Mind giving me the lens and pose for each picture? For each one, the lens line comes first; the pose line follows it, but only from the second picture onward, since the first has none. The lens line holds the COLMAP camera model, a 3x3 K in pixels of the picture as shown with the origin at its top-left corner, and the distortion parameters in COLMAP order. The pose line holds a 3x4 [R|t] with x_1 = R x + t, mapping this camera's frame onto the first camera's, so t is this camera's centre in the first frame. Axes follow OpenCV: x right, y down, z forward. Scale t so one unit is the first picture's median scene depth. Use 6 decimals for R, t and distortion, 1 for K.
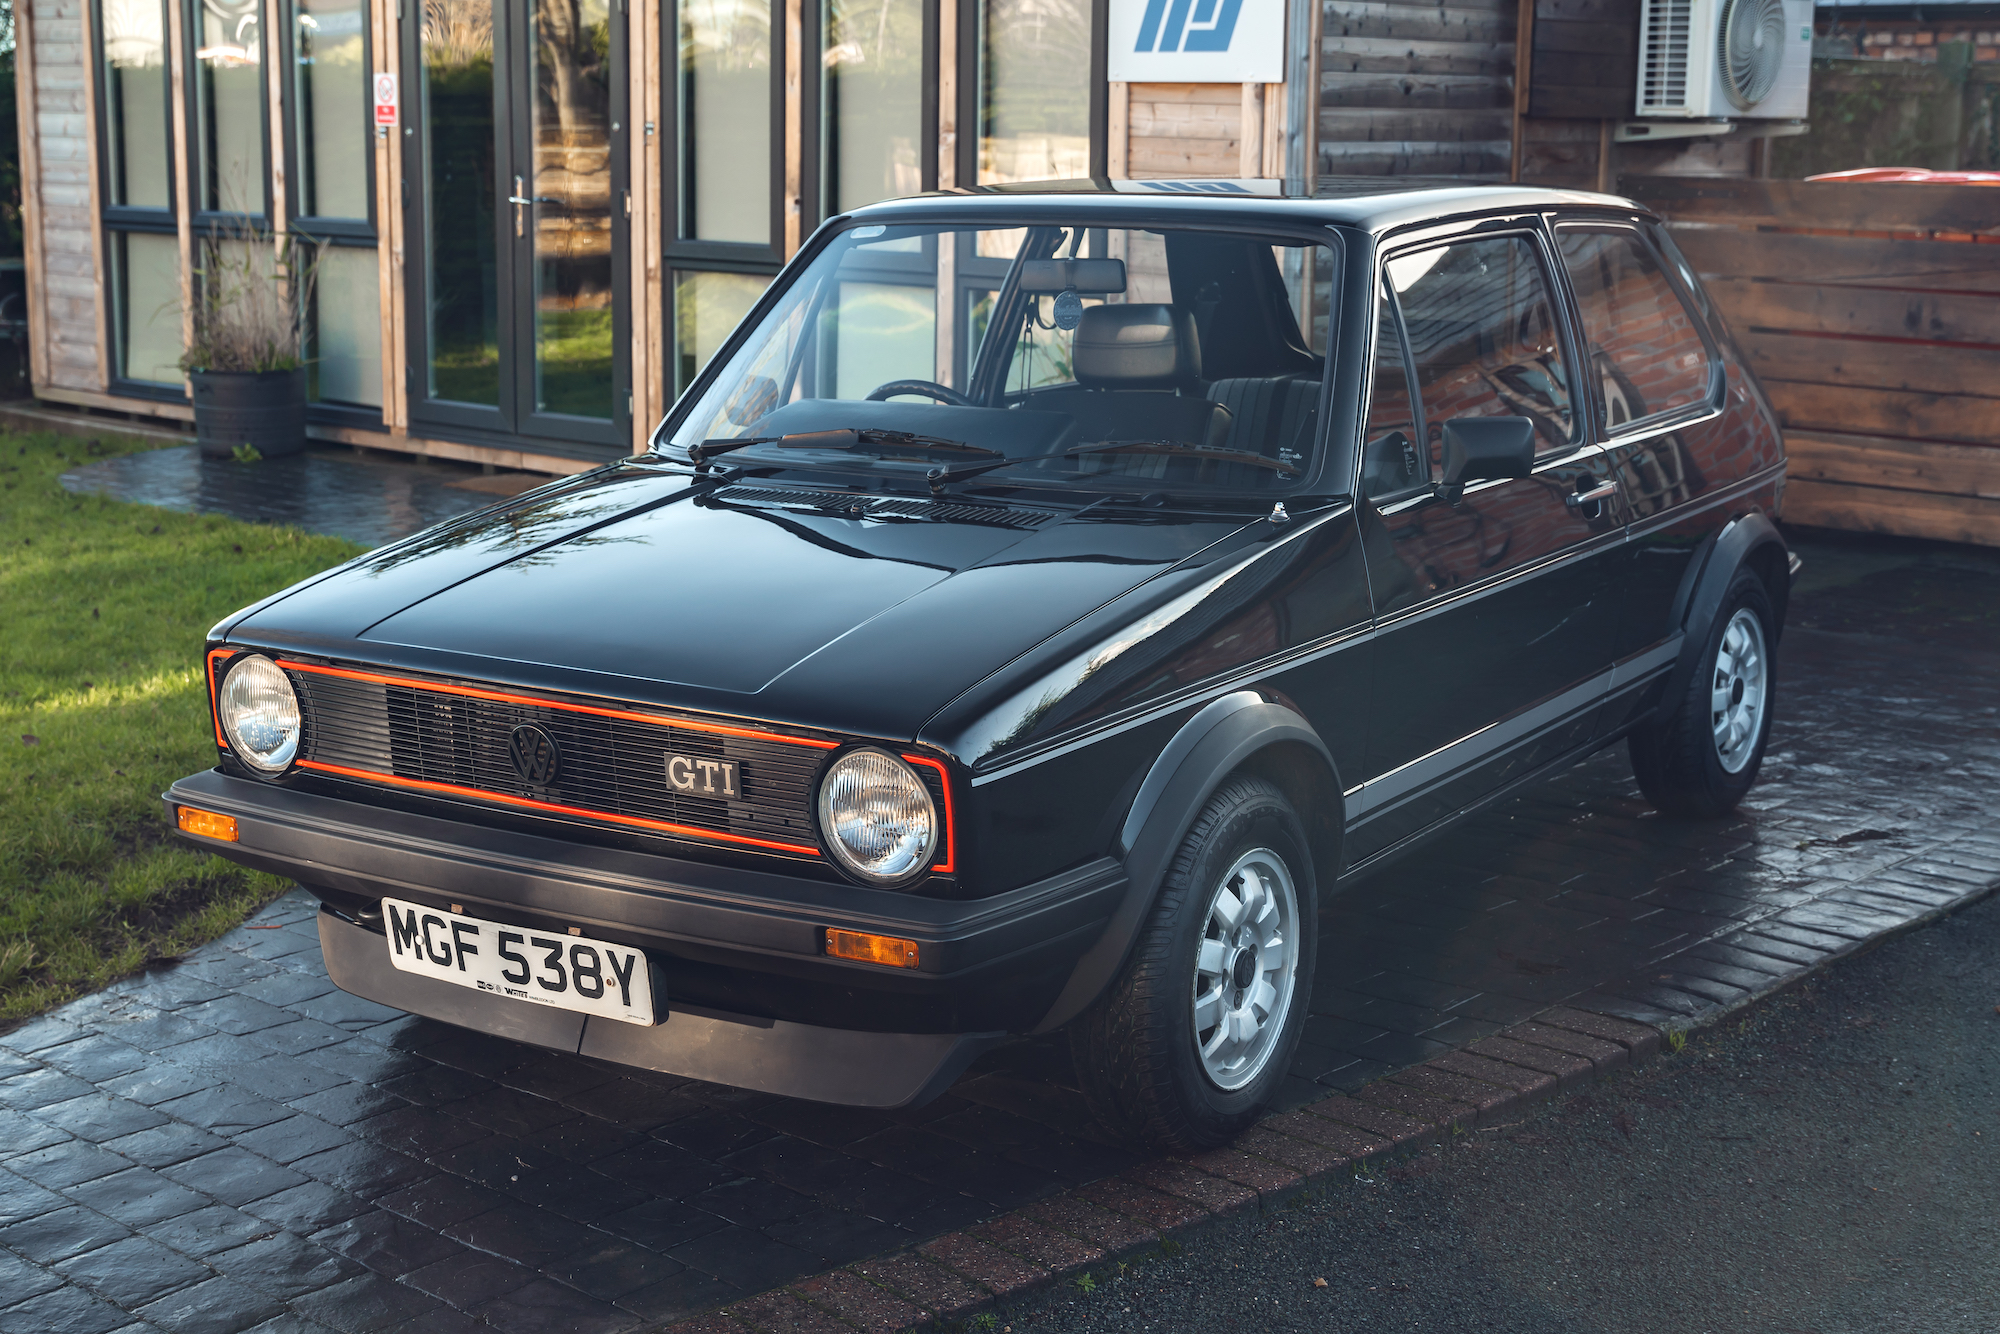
lens RADIAL K [[2896.6, 0, 960.3], [0, 2896.6, 663.3], [0, 0, 1]] dist [0.005994, 0.032600]
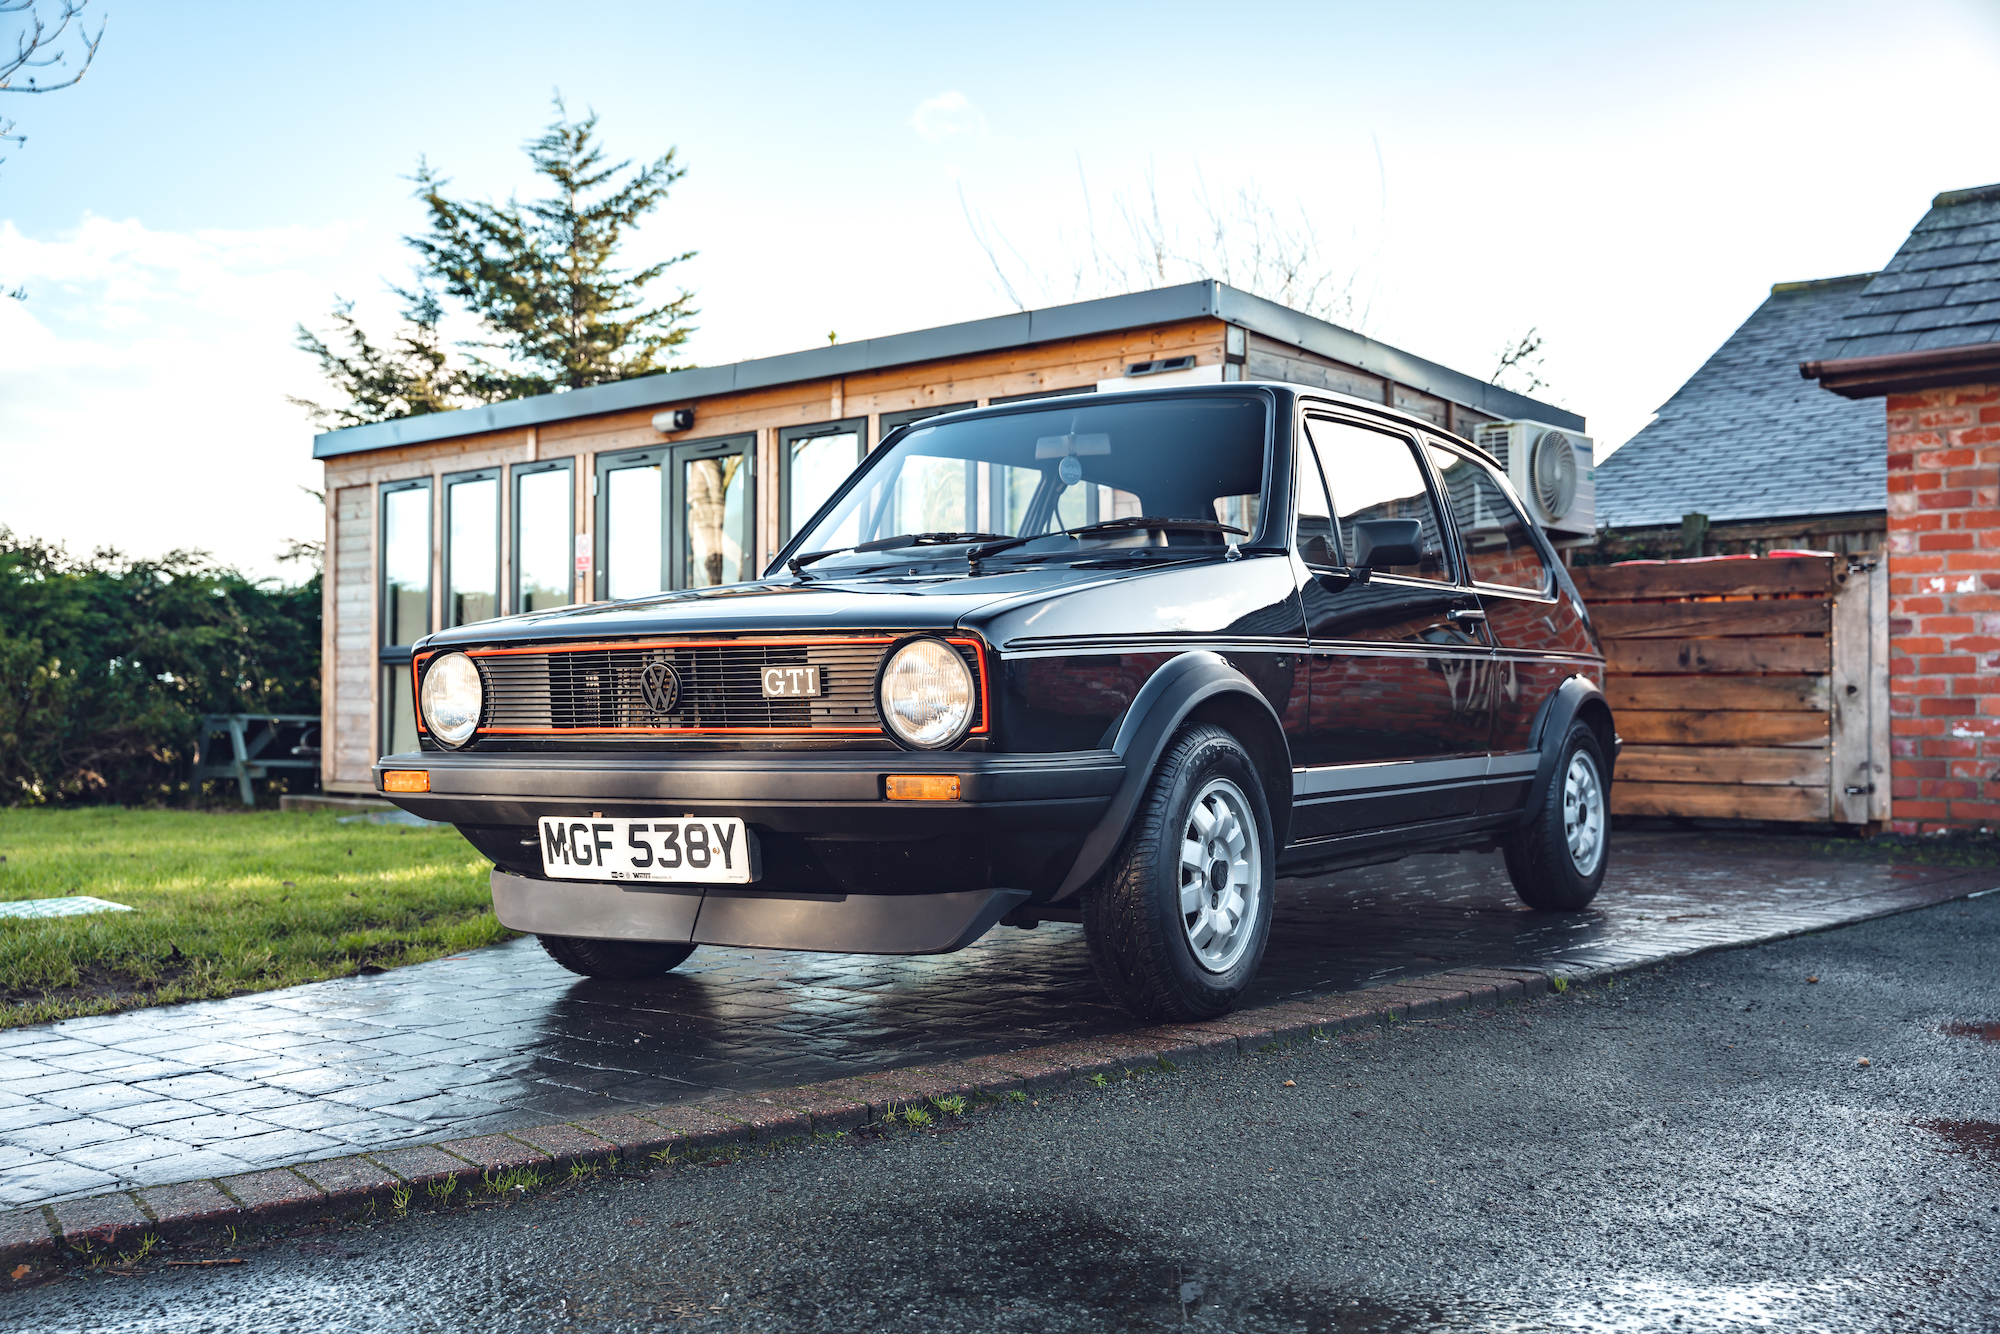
lens RADIAL K [[2057.0, 0, 1000.0], [0, 2057.0, 667.0], [0, 0, 1]] dist [0.002673, 0.008660]
pose [[0.999956, -0.008903, 0.002970, 0.000561], [0.009334, 0.976514, -0.215253, 0.206752], [-0.000984, 0.215271, 0.976554, 0.101191]]
